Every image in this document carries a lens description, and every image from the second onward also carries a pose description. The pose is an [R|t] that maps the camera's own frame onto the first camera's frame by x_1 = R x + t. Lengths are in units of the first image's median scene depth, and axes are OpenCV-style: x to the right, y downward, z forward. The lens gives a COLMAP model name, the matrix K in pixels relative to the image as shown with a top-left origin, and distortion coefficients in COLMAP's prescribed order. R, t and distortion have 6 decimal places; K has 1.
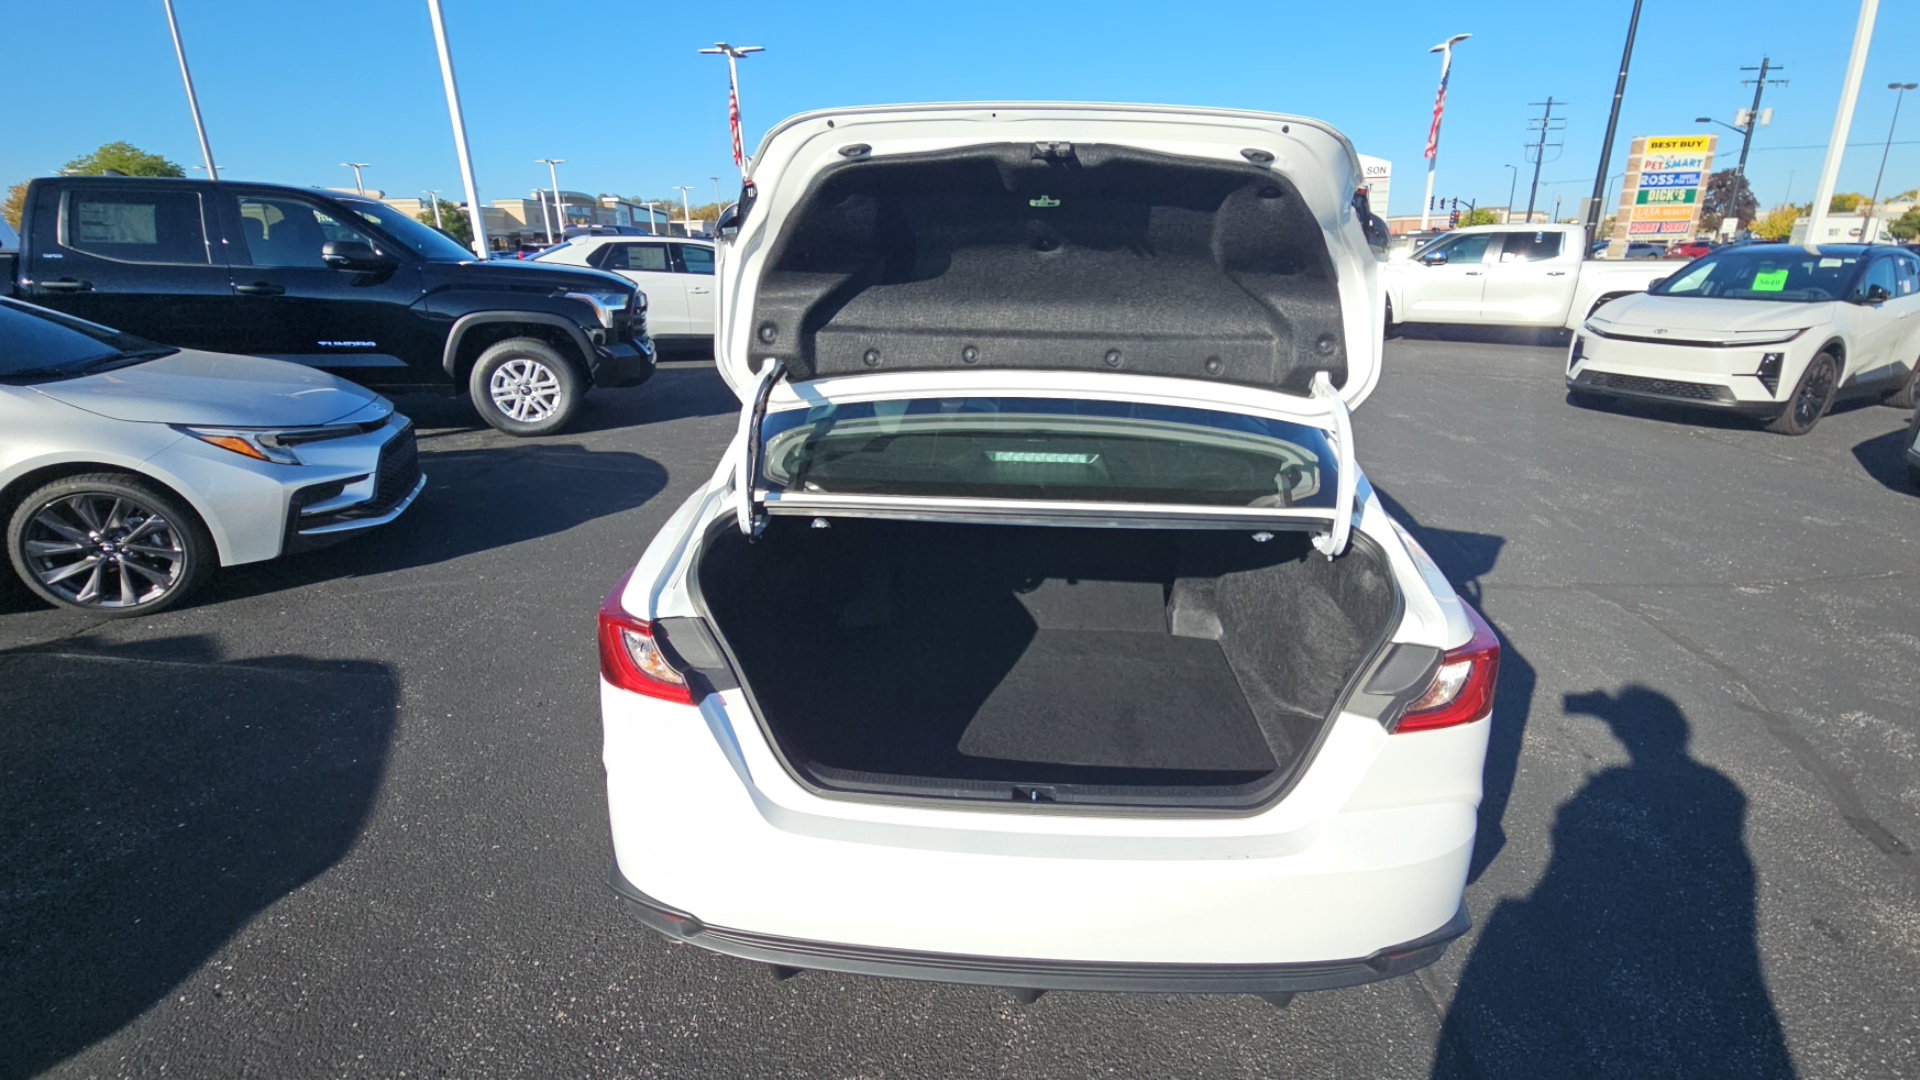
lens RADIAL K [[858.4, 0, 974.4], [0, 858.4, 541.7], [0, 0, 1]] dist [0.010641, -0.008629]
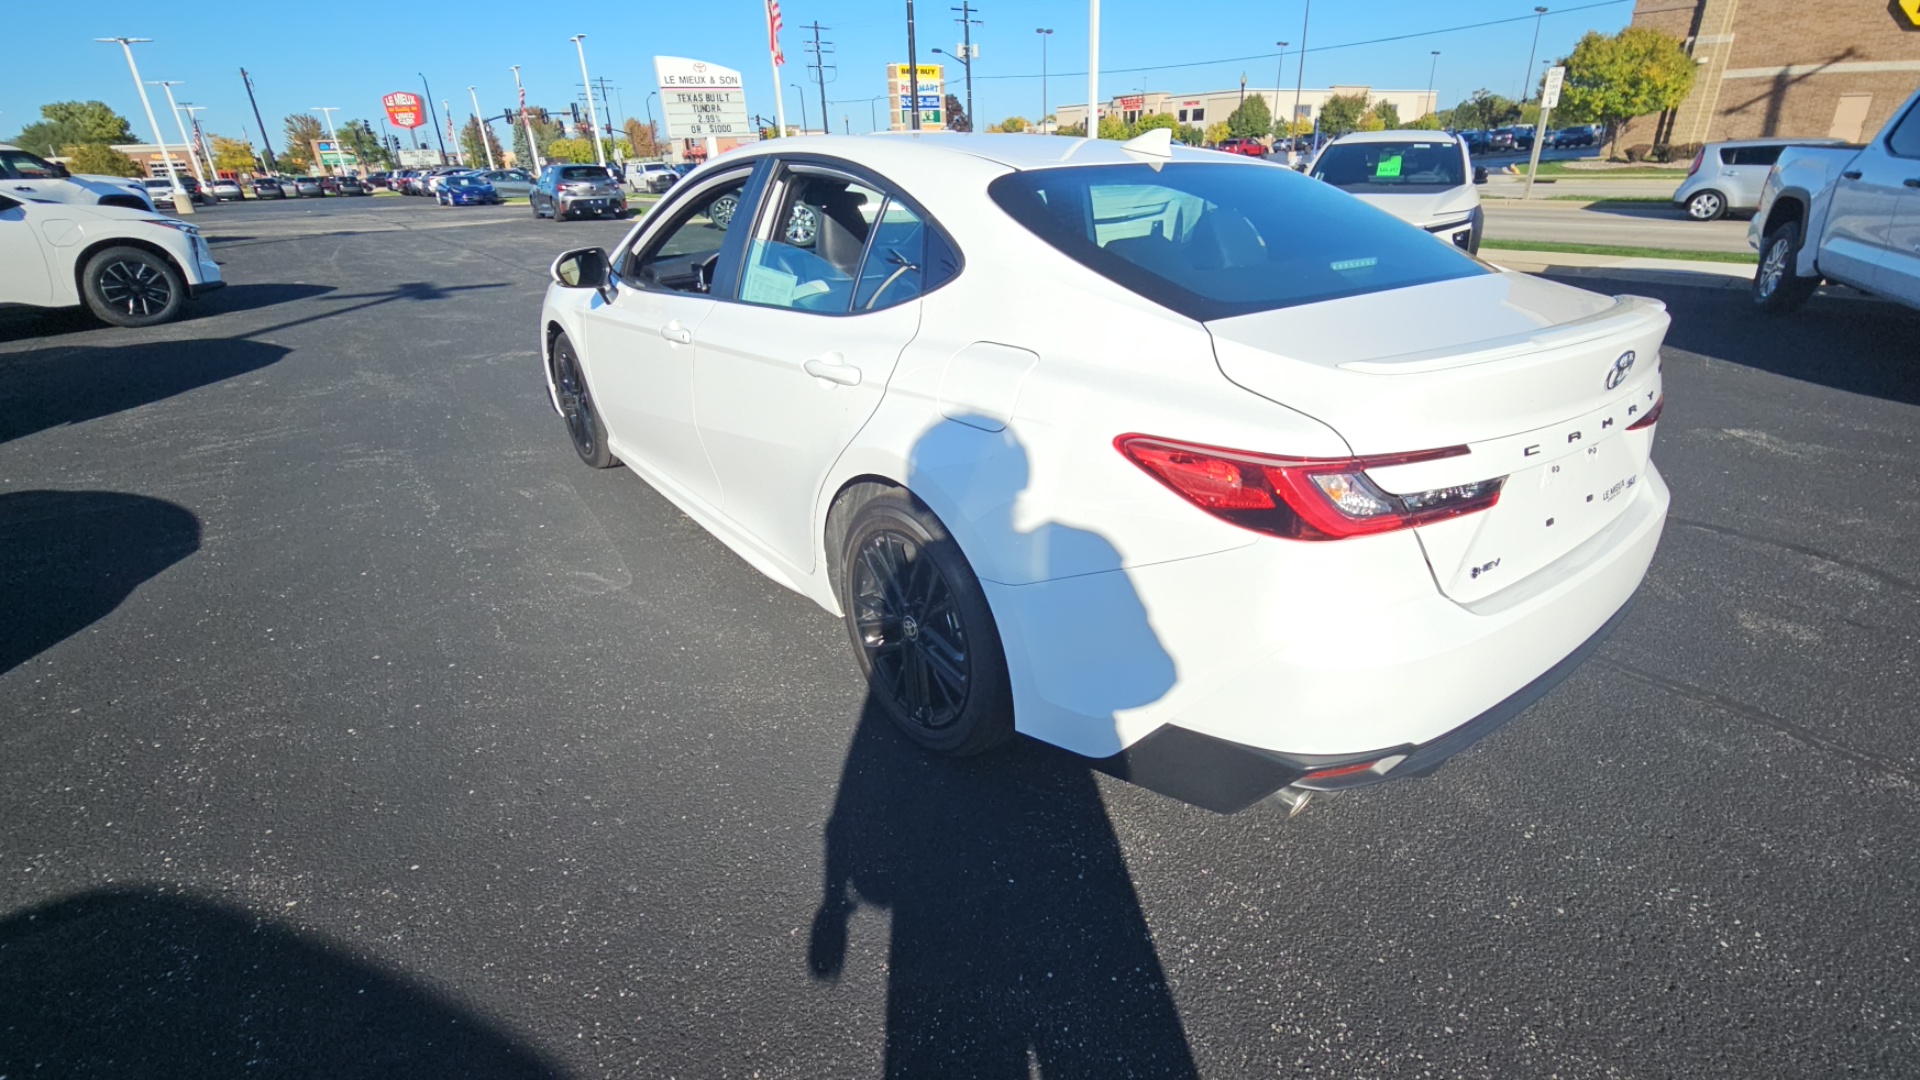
lens RADIAL K [[858.4, 0, 976.5], [0, 858.4, 544.0], [0, 0, 1]] dist [0.010641, -0.008629]
pose [[0.751543, -0.280811, 0.596933, -0.254908], [0.230851, 0.959613, 0.160780, -0.010200], [-0.617974, 0.016970, 0.786016, 0.112162]]
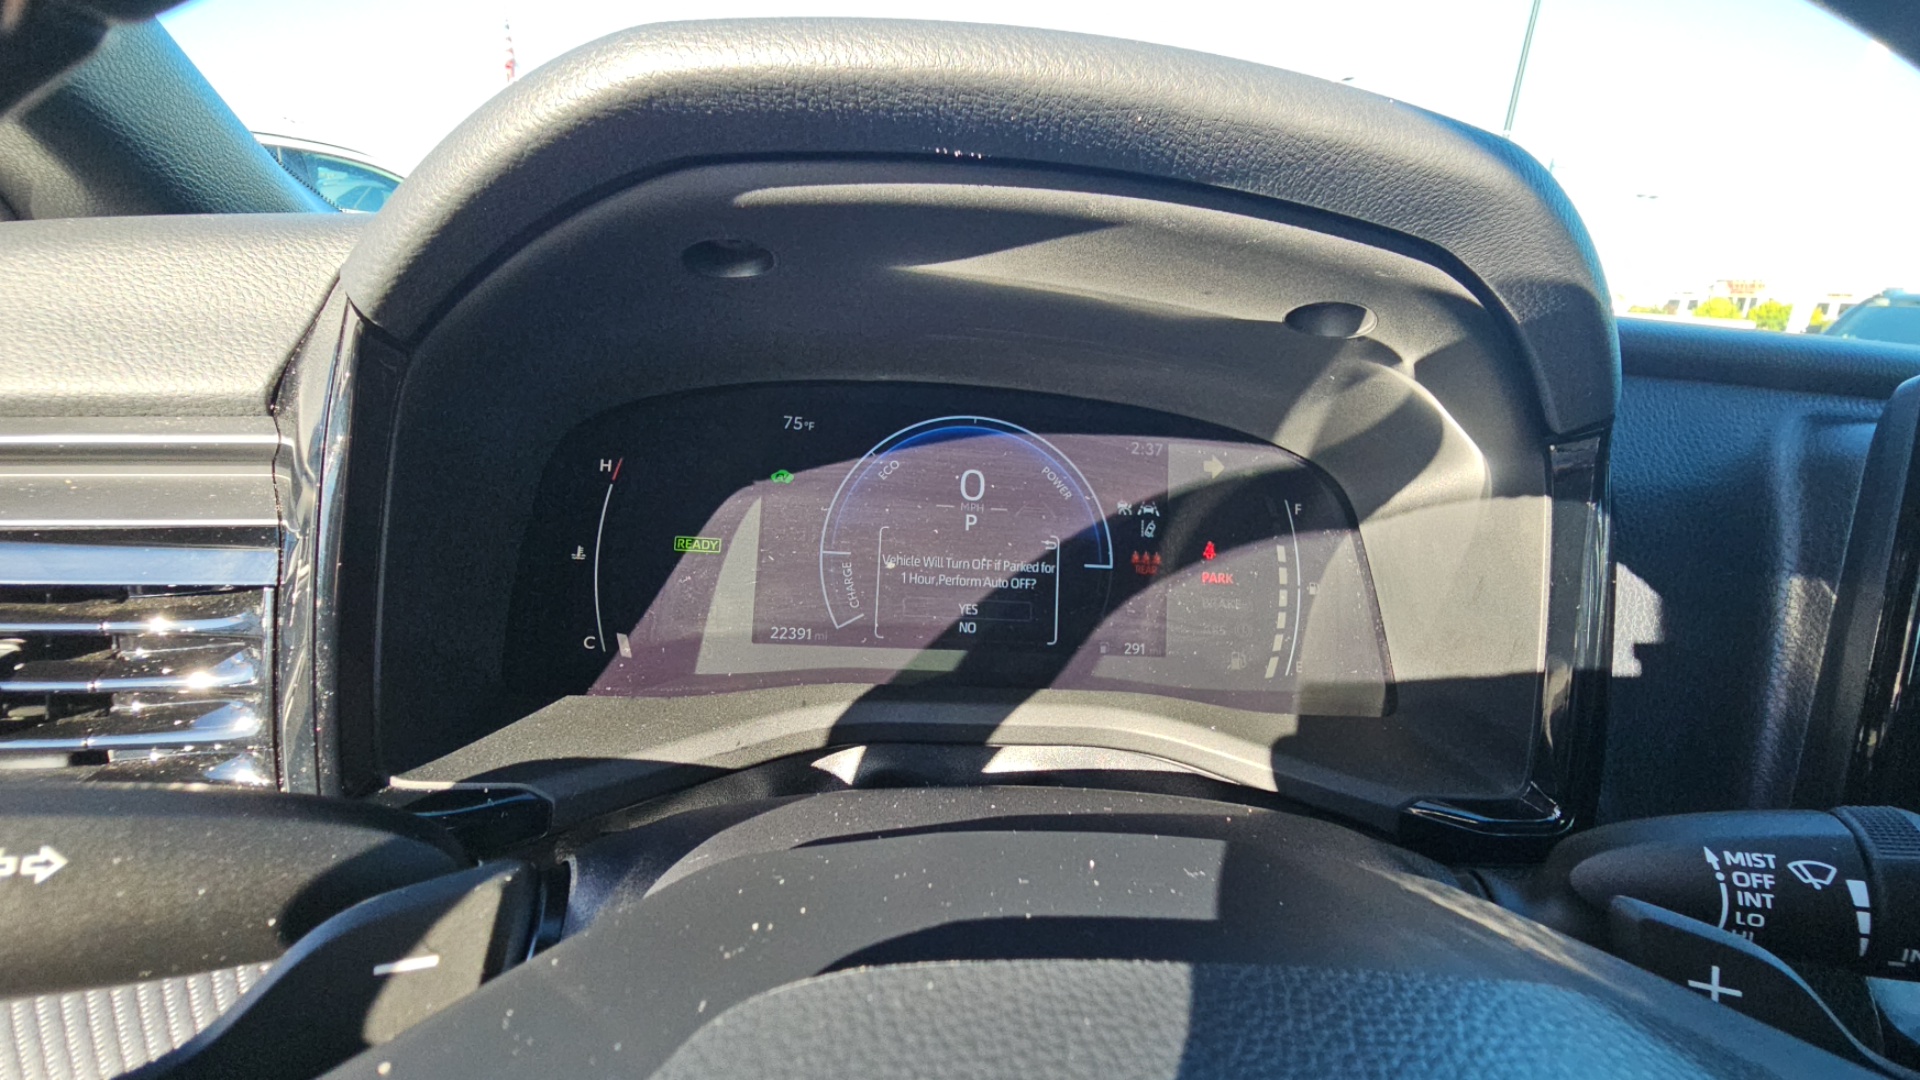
lens RADIAL K [[858.4, 0, 974.0], [0, 858.4, 554.2], [0, 0, 1]] dist [0.010641, -0.008629]
pose [[0.981127, 0.016401, 0.192666, -0.019998], [-0.012055, 0.999646, -0.023710, -0.112313], [-0.192987, 0.020940, 0.980978, 0.569847]]
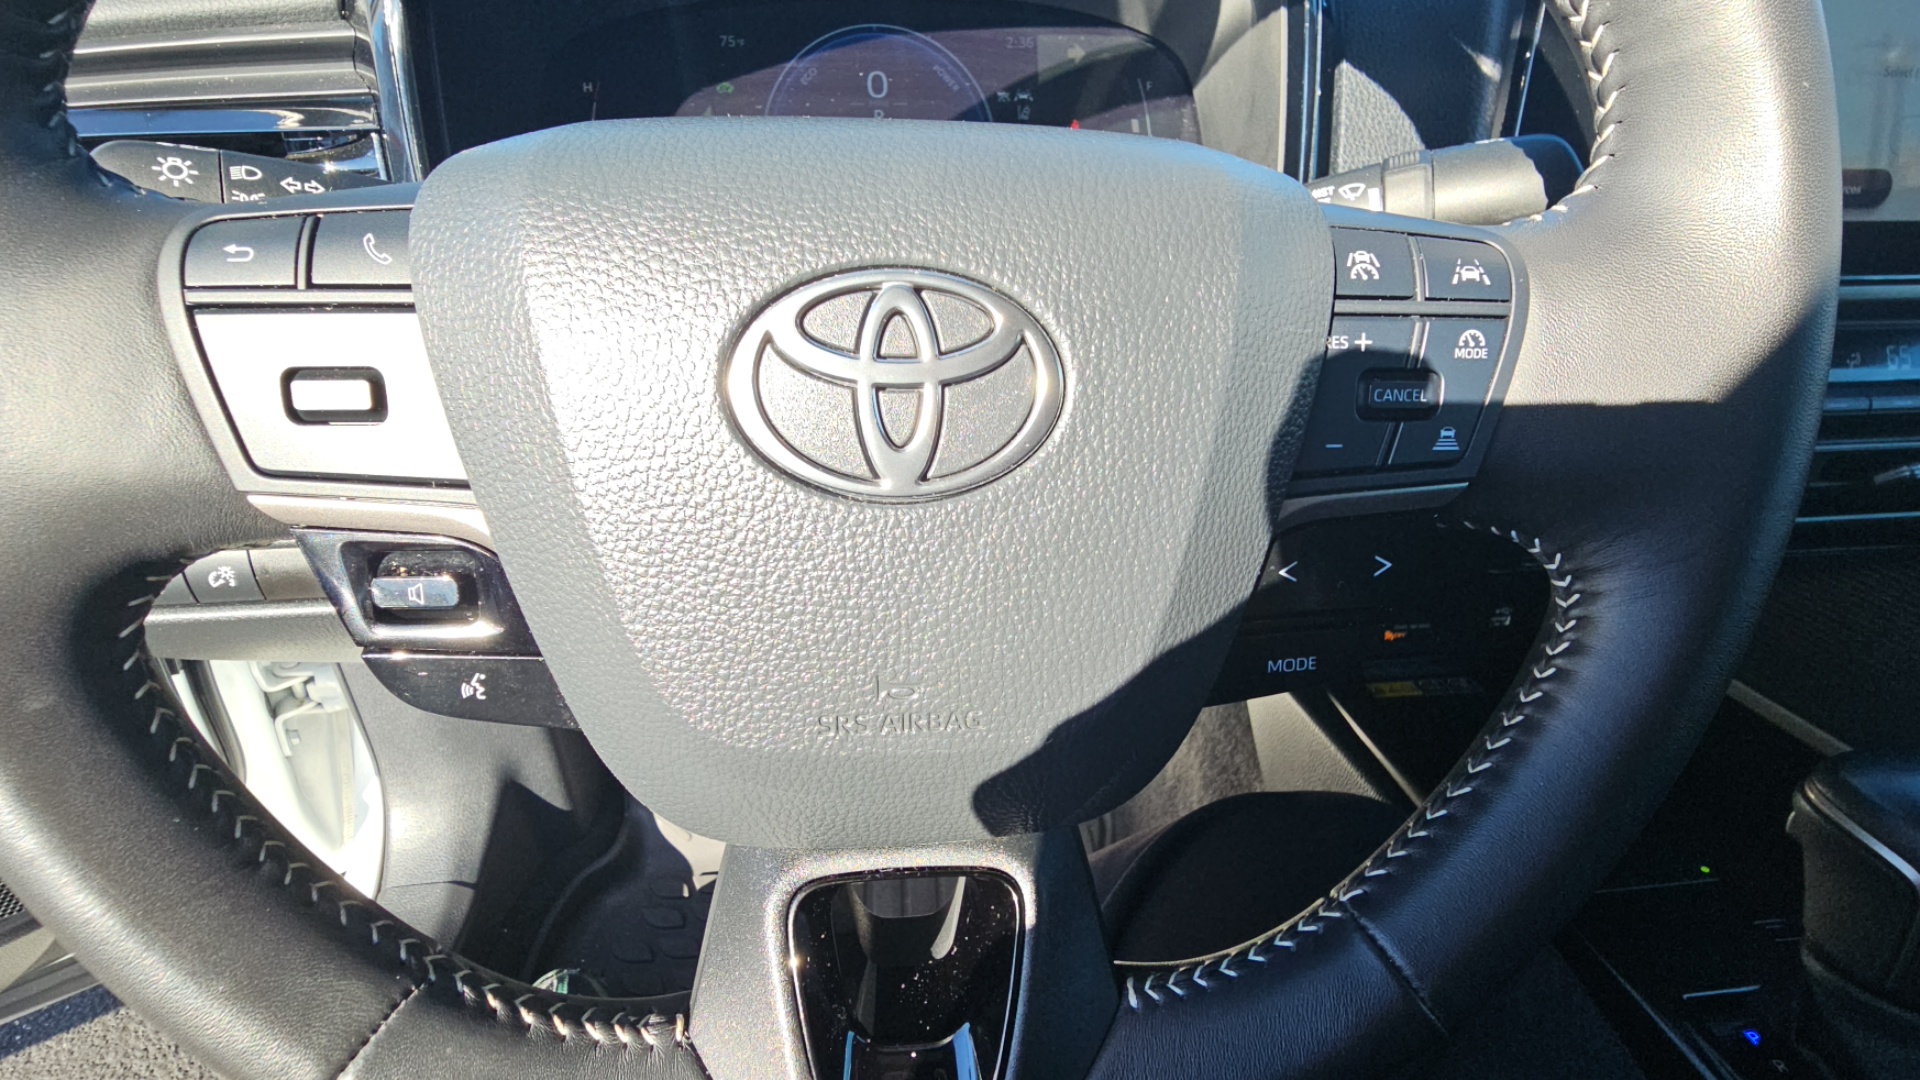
lens RADIAL K [[858.4, 0, 1008.1], [0, 858.4, 550.6], [0, 0, 1]] dist [0.010641, -0.008629]
pose [[0.980810, -0.126838, 0.148066, -0.015221], [0.094608, 0.973675, 0.207381, -0.097755], [-0.170472, -0.189393, 0.966990, 0.551442]]
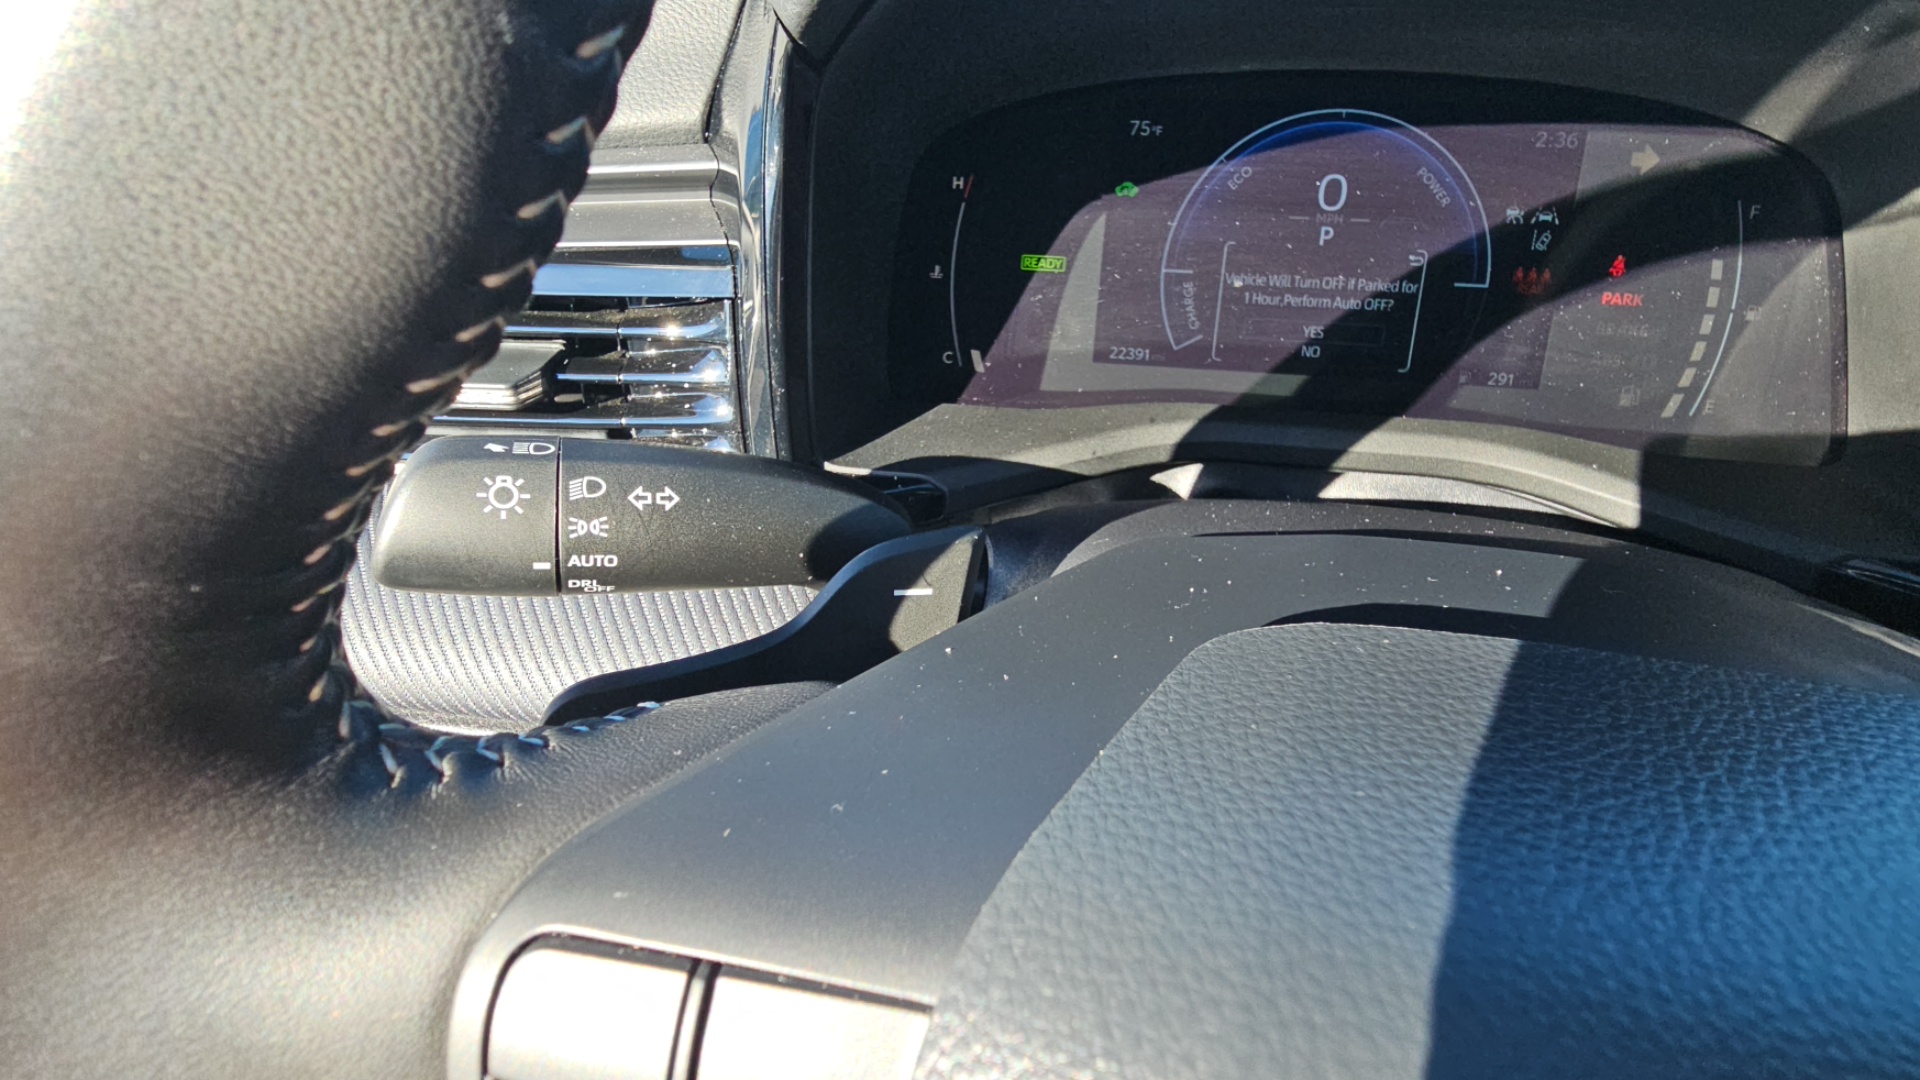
lens RADIAL K [[858.4, 0, 979.5], [0, 858.4, 546.4], [0, 0, 1]] dist [0.010641, -0.008629]
pose [[0.994271, 0.045191, -0.096871, -0.023608], [-0.016721, 0.960836, 0.276613, -0.111822], [0.105577, -0.273408, 0.956087, 0.568114]]
